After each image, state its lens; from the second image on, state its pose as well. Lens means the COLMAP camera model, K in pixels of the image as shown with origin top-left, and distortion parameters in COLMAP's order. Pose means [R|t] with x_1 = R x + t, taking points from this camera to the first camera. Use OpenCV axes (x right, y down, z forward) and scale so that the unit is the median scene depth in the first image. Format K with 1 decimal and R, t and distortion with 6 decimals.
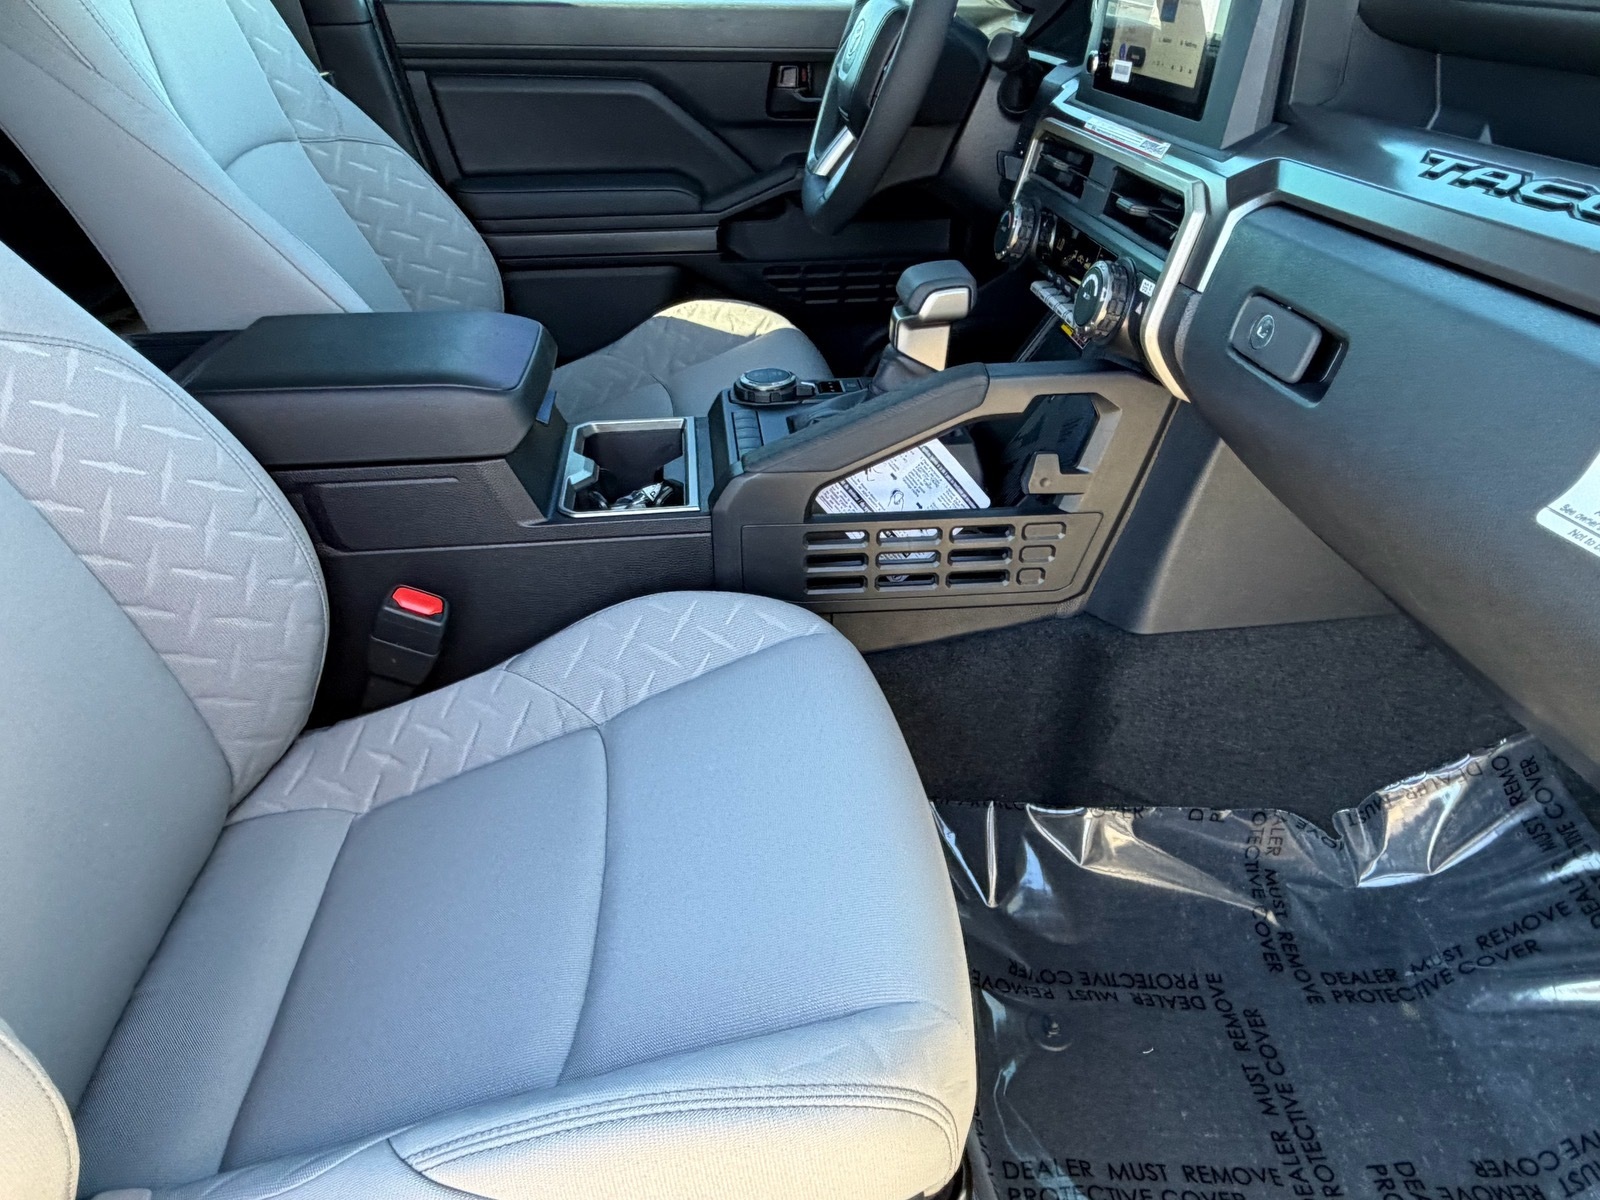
lens RADIAL K [[1125.0, 0, 797.6], [0, 1125.0, 608.2], [0, 0, 1]] dist [0.000617, 0.000007]
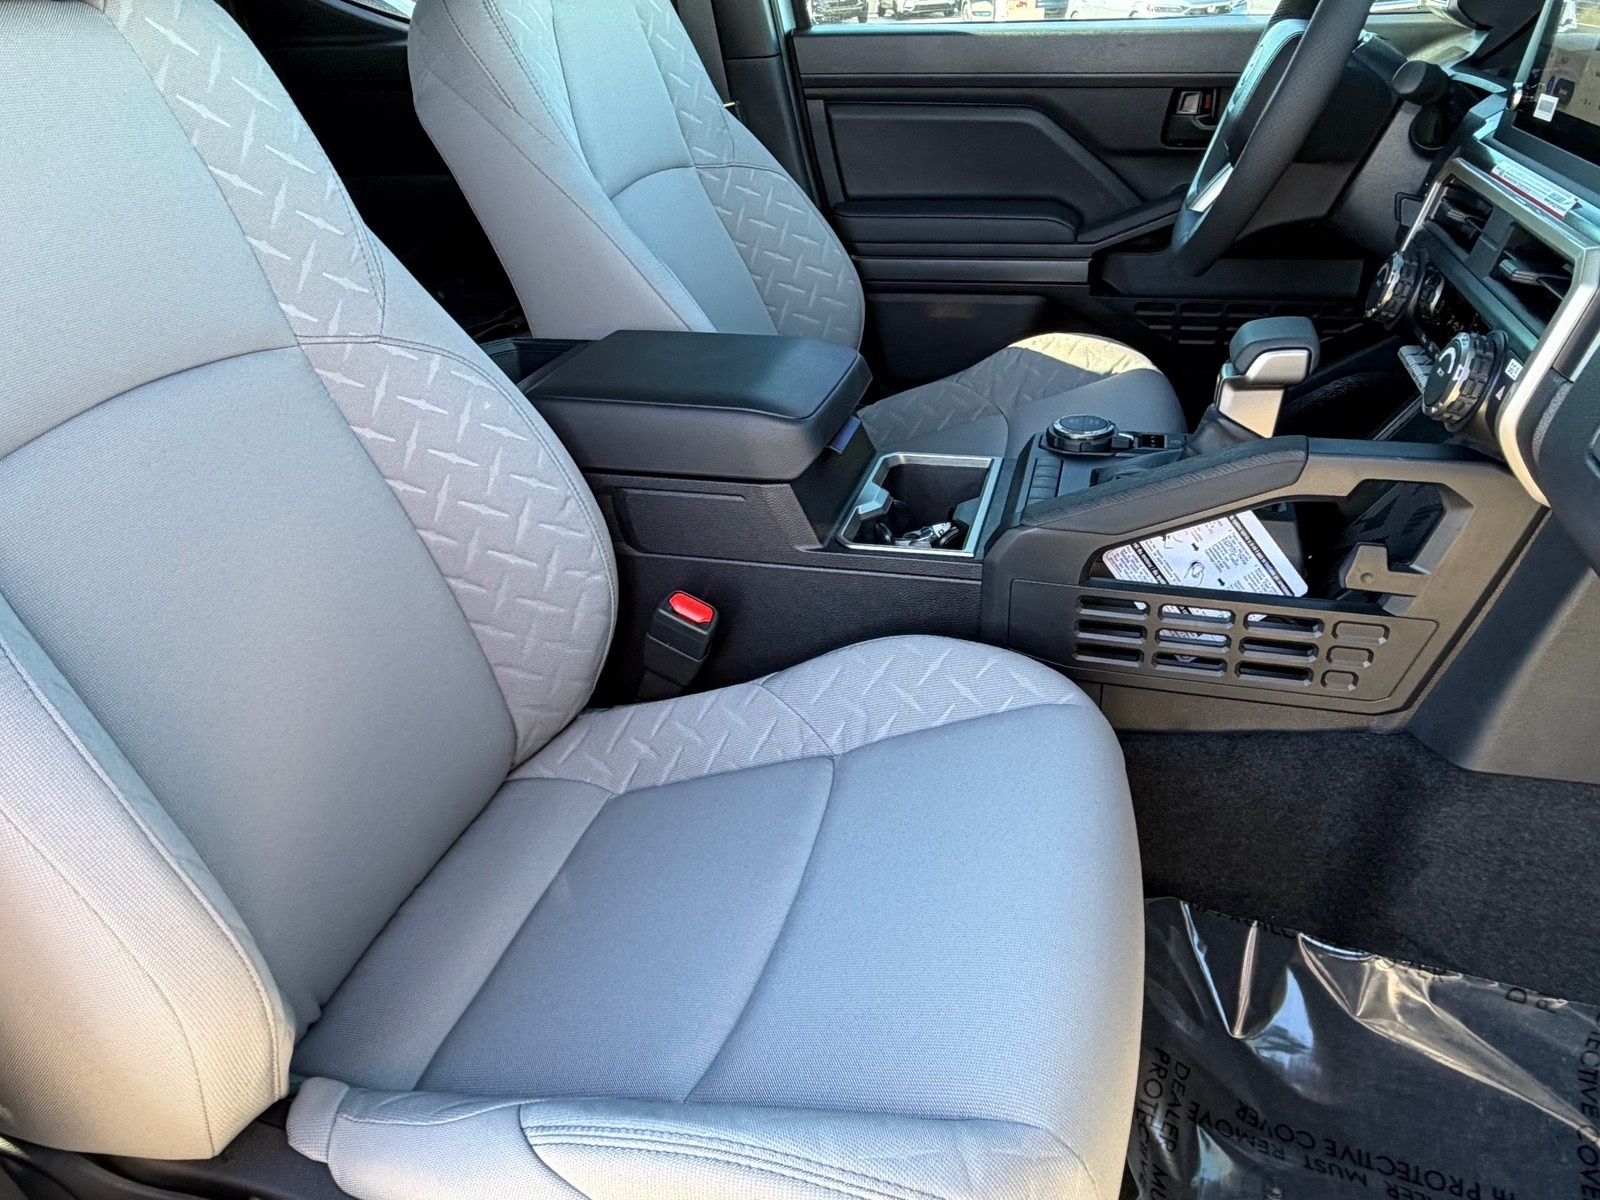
lens RADIAL K [[1130.7, 0, 786.3], [0, 1130.7, 610.0], [0, 0, 1]] dist [-0.000066, 0.000167]
pose [[0.929402, 0.147395, -0.338359, 0.097626], [-0.150291, 0.988482, 0.017783, -0.033554], [0.337083, 0.034325, 0.940849, 0.022770]]
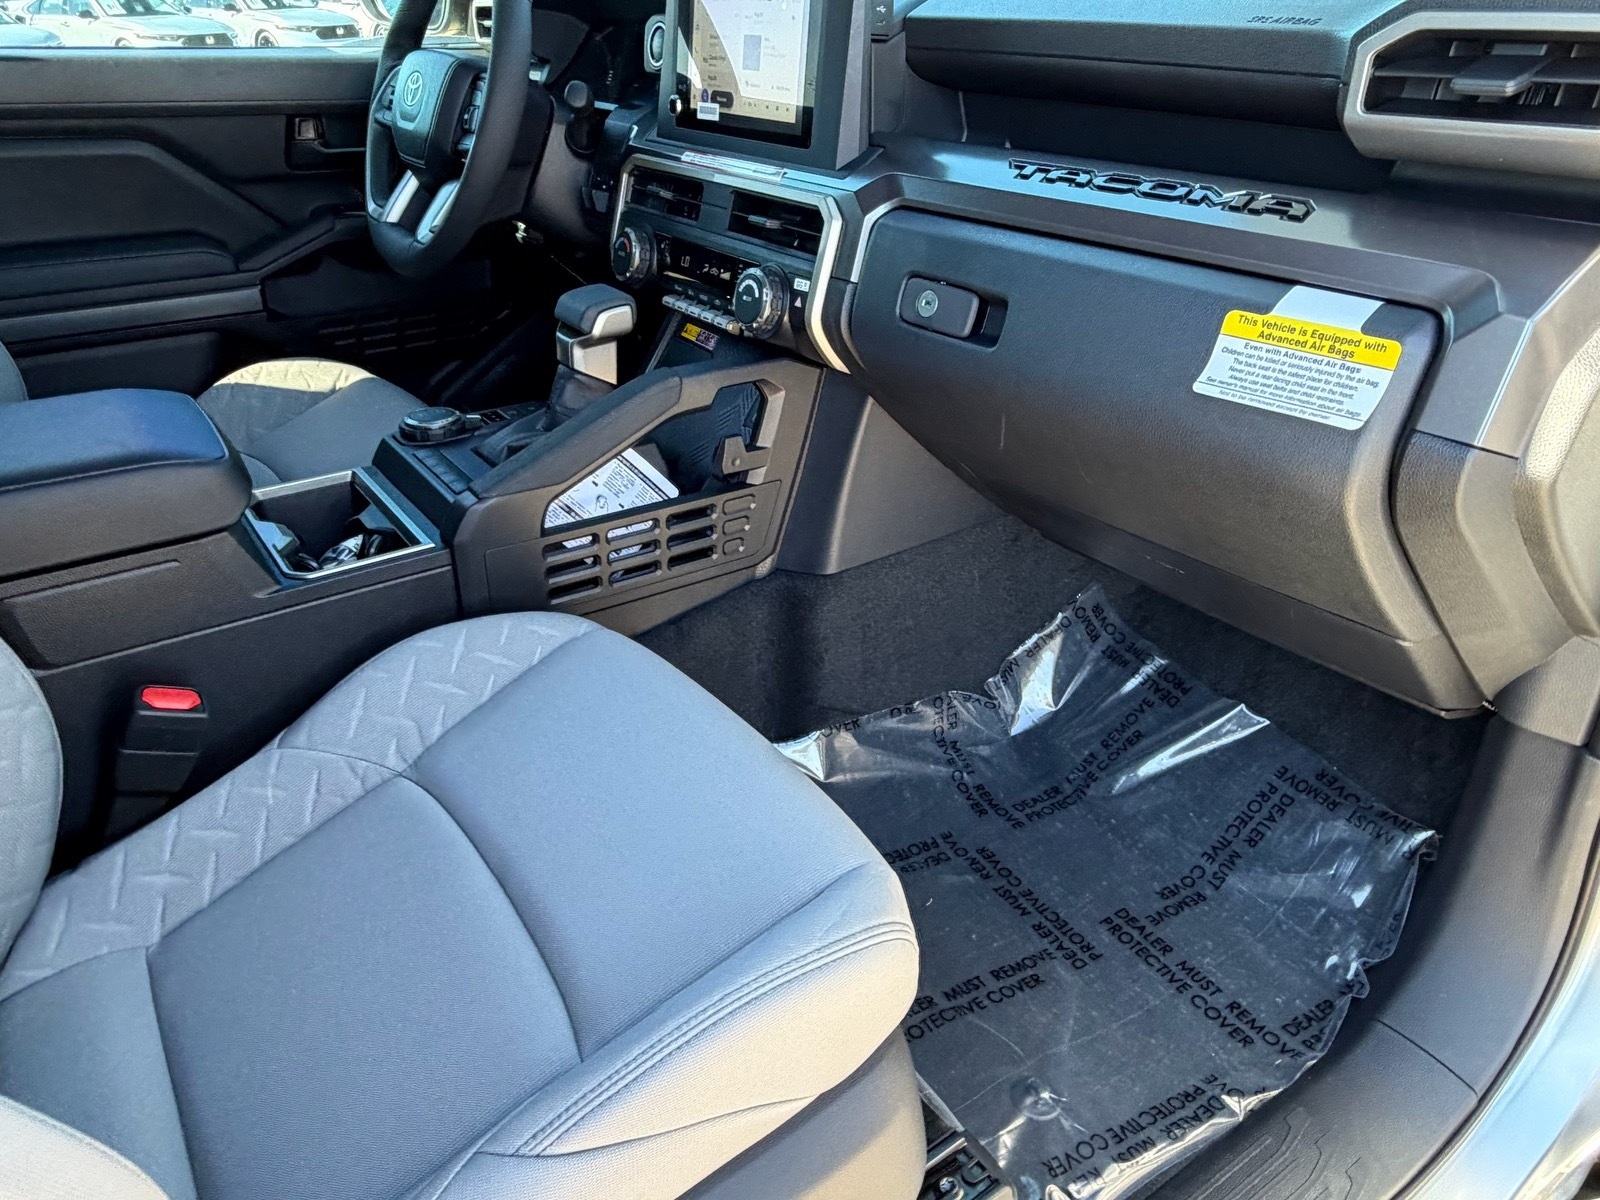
lens RADIAL K [[1118.9, 0, 800.0], [0, 1118.9, 600.0], [0, 0, 1]] dist [0.000726, -0.000871]
pose [[0.870852, -0.222329, 0.438390, -0.247135], [0.238027, 0.971060, 0.019637, 0.018615], [-0.430069, 0.087248, 0.898570, -0.048271]]
